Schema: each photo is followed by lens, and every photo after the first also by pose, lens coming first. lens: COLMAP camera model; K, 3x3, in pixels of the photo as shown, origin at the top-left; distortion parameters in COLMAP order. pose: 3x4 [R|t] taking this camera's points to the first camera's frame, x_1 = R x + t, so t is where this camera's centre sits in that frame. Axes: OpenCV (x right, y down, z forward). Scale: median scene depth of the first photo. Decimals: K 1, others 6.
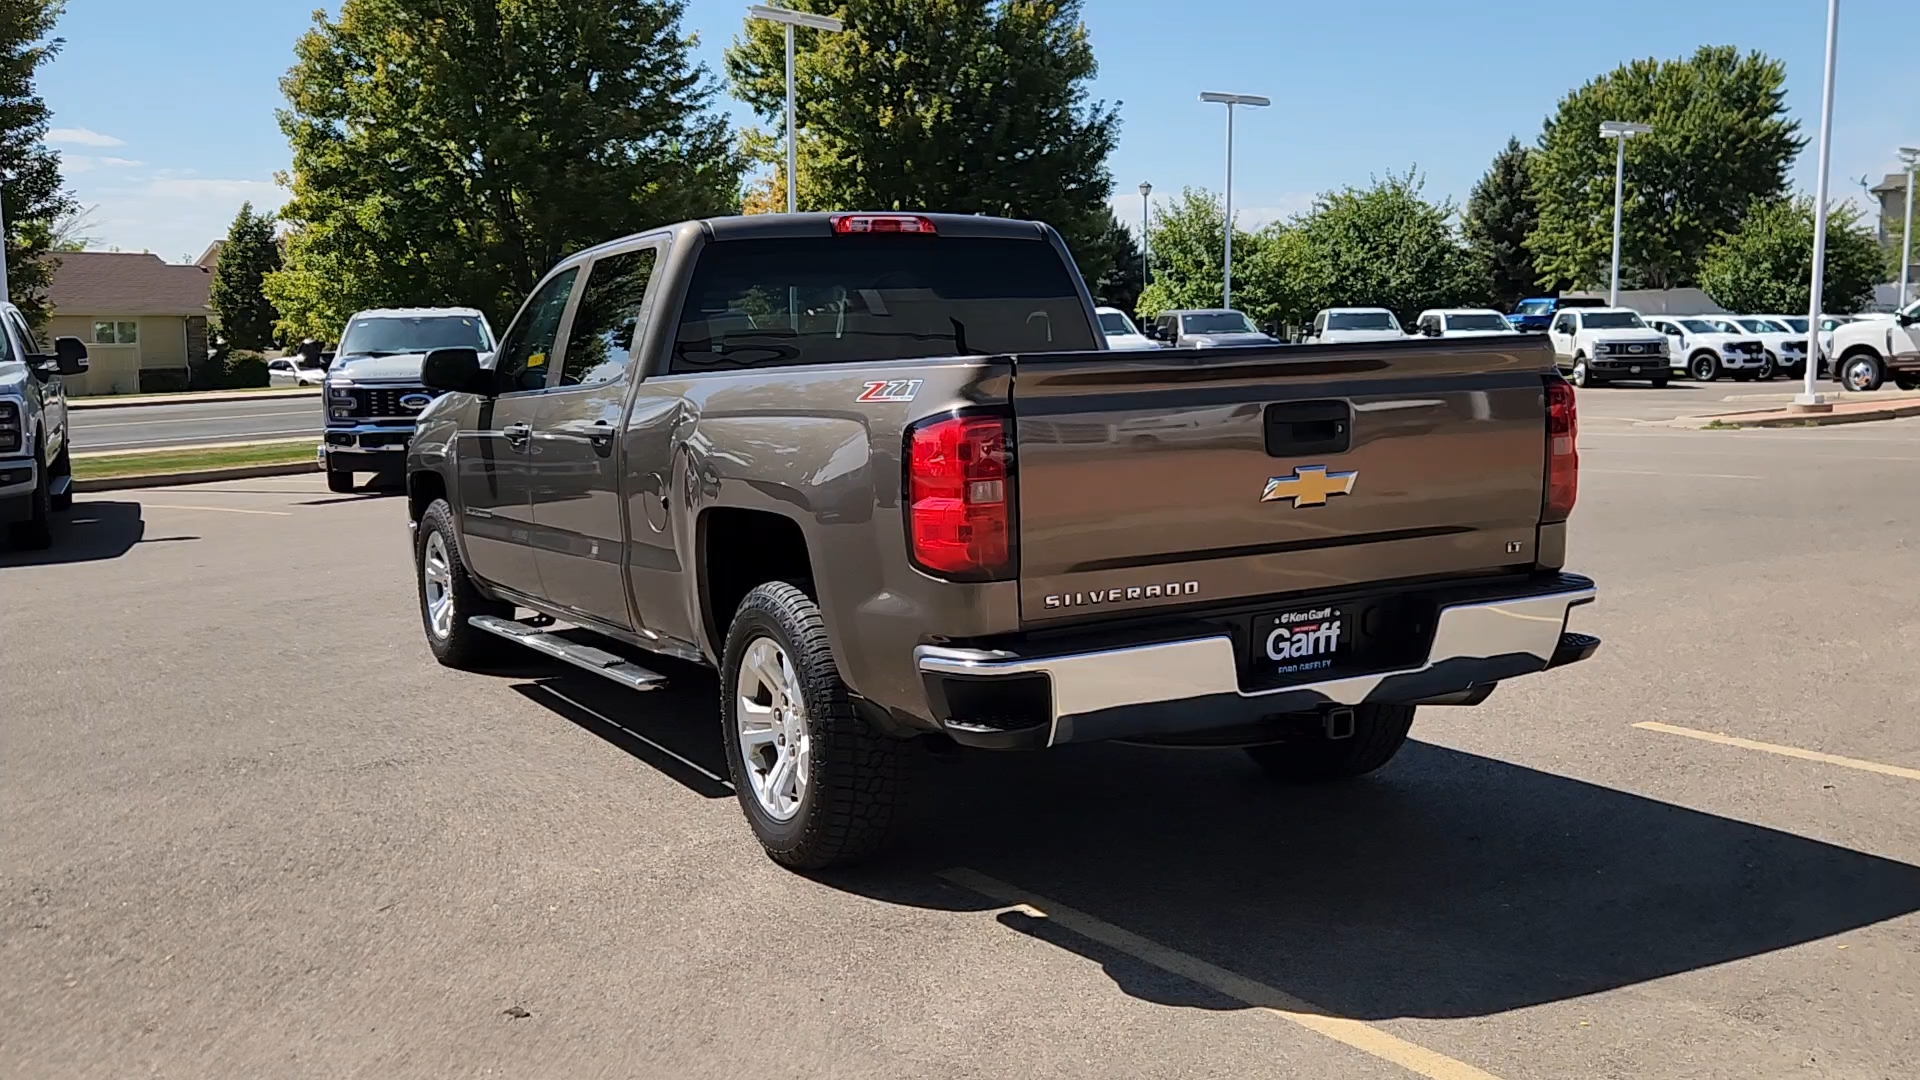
lens RADIAL K [[1830.4, 0, 945.0], [0, 1830.4, 536.7], [0, 0, 1]] dist [0.022650, 0.000000]
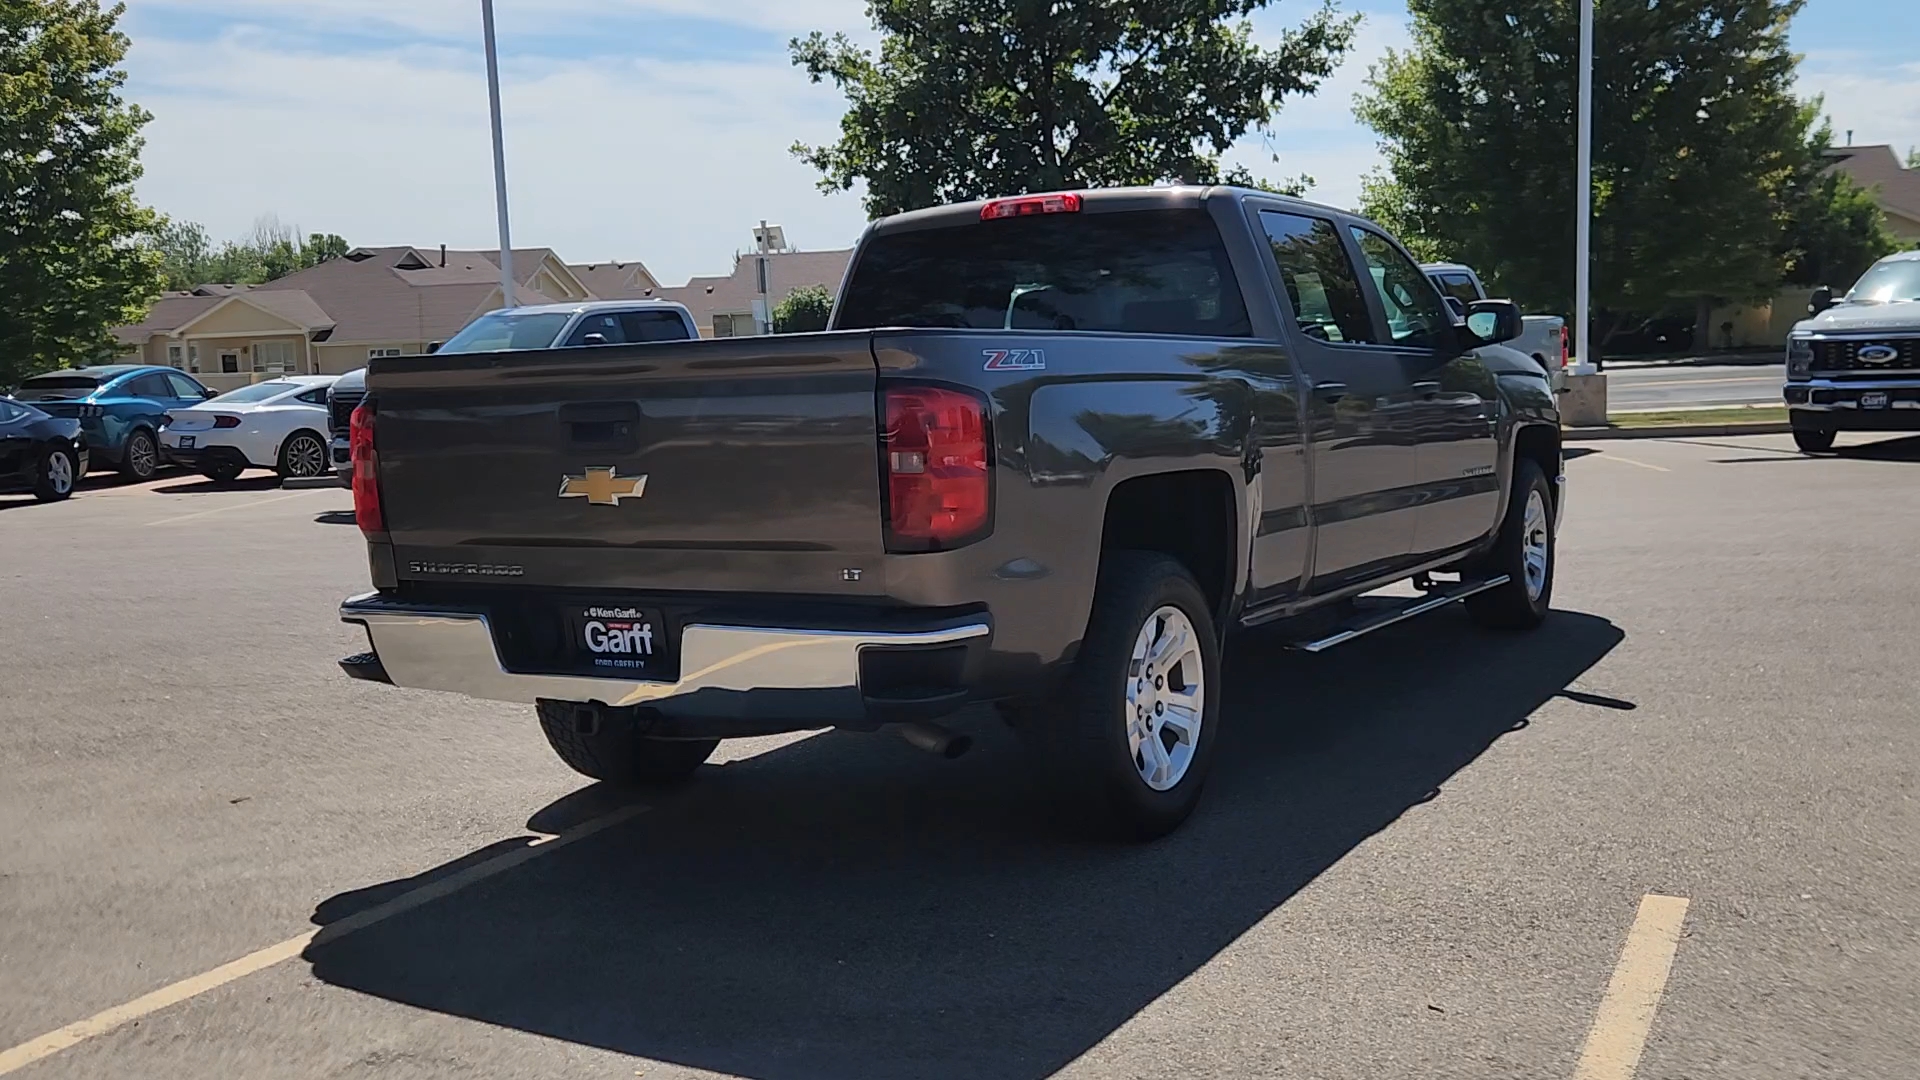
lens RADIAL K [[1830.8, 0, 954.6], [0, 1830.8, 546.4], [0, 0, 1]] dist [0.029804, 0.000000]
pose [[0.515320, 0.096309, -0.851569, 0.903802], [-0.063665, 0.995222, 0.074030, -0.063324], [0.854630, 0.016066, 0.518990, 0.494058]]
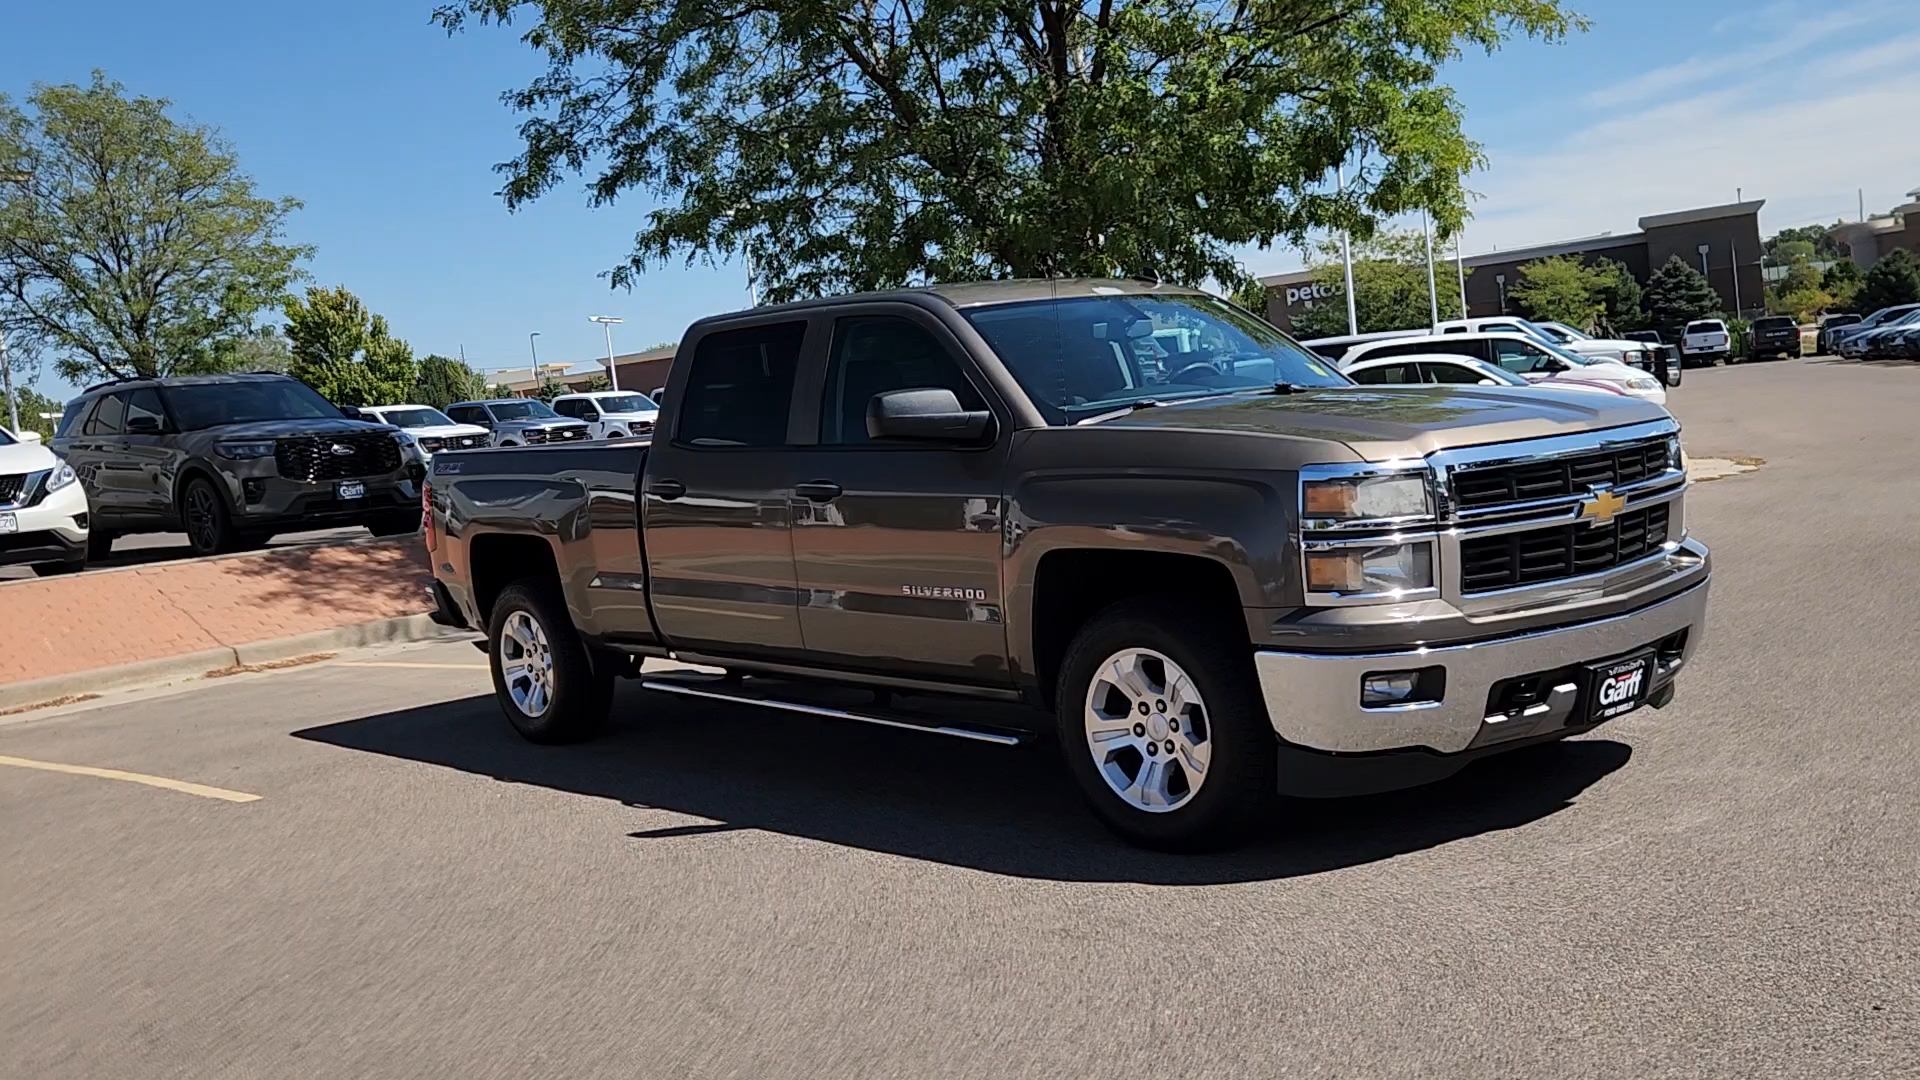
lens RADIAL K [[1829.0, 0, 942.9], [0, 1829.0, 550.3], [0, 0, 1]] dist [0.026851, 0.000000]
pose [[-0.968492, 0.135839, -0.208737, 0.191985], [0.097350, 0.977954, 0.184738, -0.266165], [0.229230, 0.158597, -0.960365, 2.526077]]
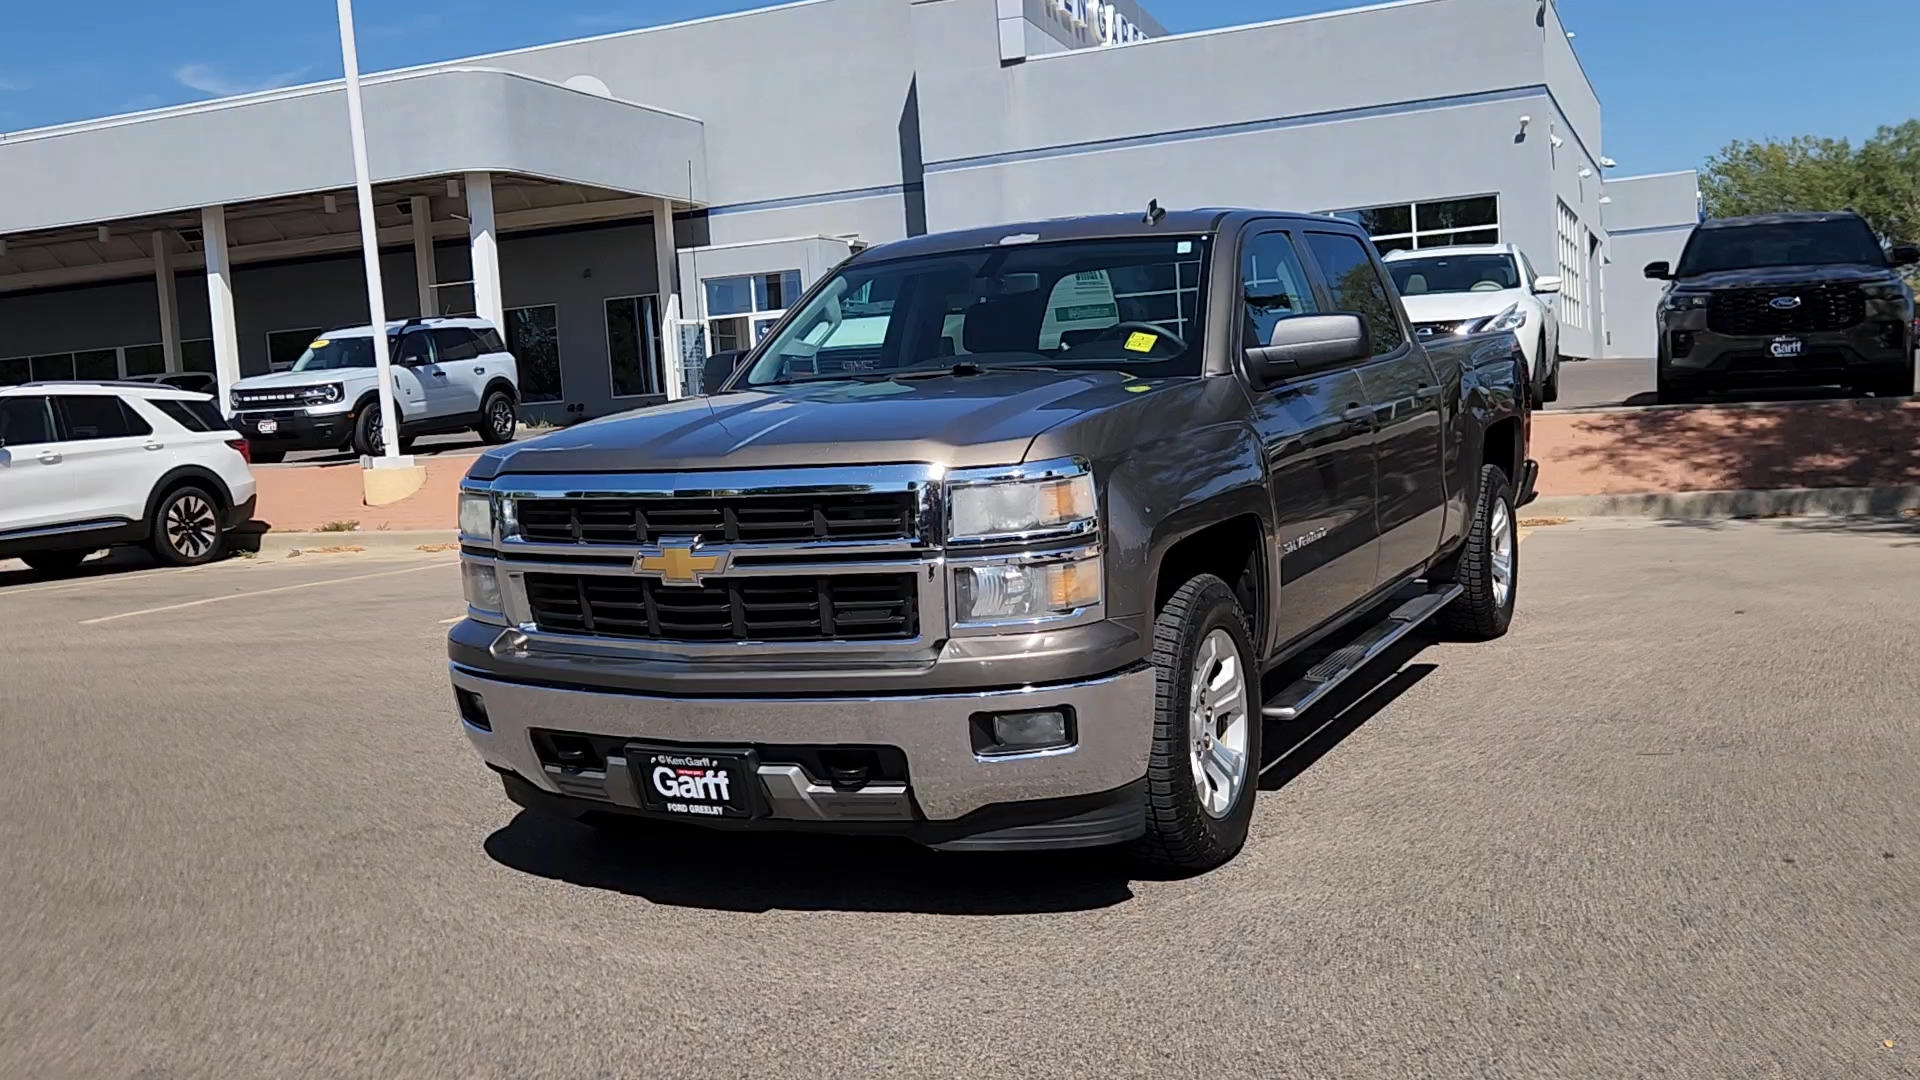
lens RADIAL K [[1829.0, 0, 951.4], [0, 1829.0, 558.3], [0, 0, 1]] dist [0.026851, 0.000000]
pose [[-0.569879, -0.021720, 0.821442, -1.031693], [0.158693, 0.977923, 0.135952, -0.170518], [-0.806260, 0.207833, -0.553851, 2.031962]]
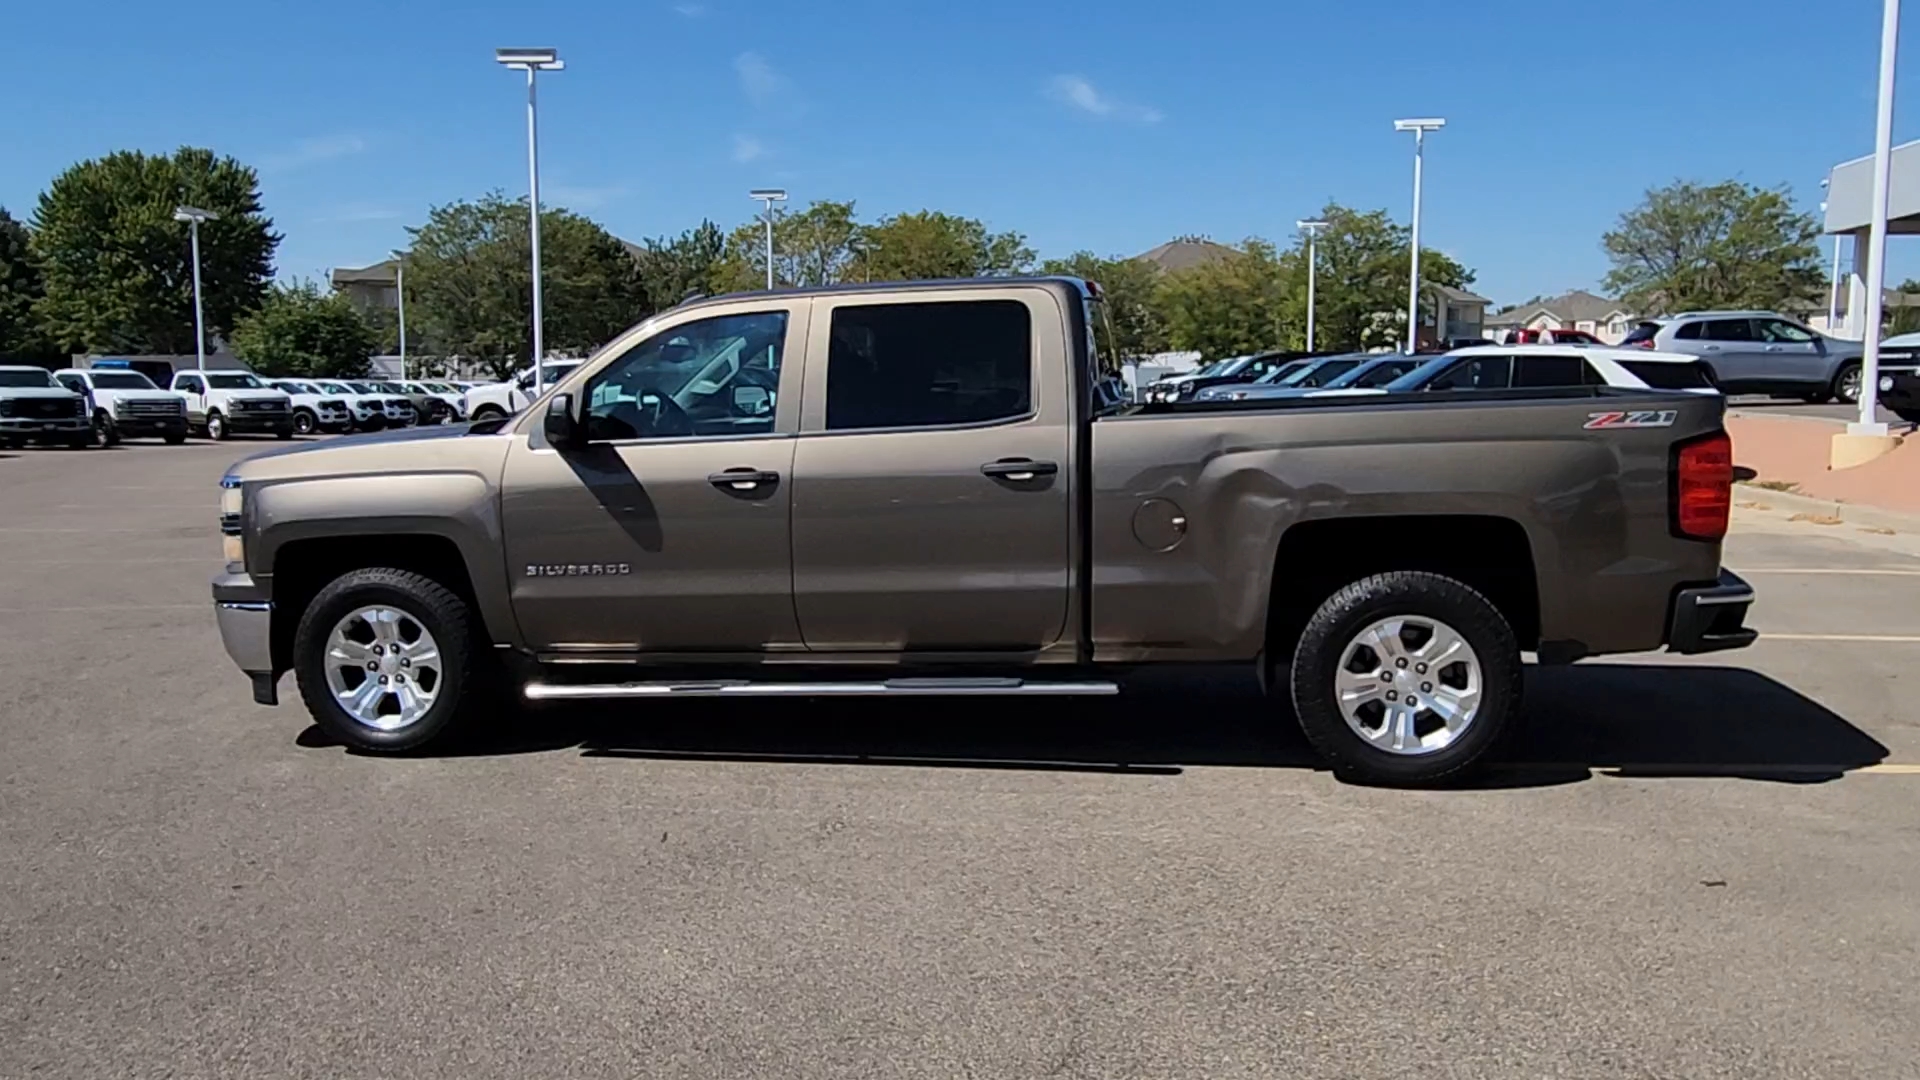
lens RADIAL K [[1533.2, 0, 952.4], [0, 1533.2, 554.0], [0, 0, 1]] dist [-0.003047, 0.019315]
pose [[0.622048, -0.074056, 0.779469, -0.984787], [0.079676, 0.996336, 0.031075, -0.040331], [-0.778915, 0.042775, 0.625669, 0.497047]]
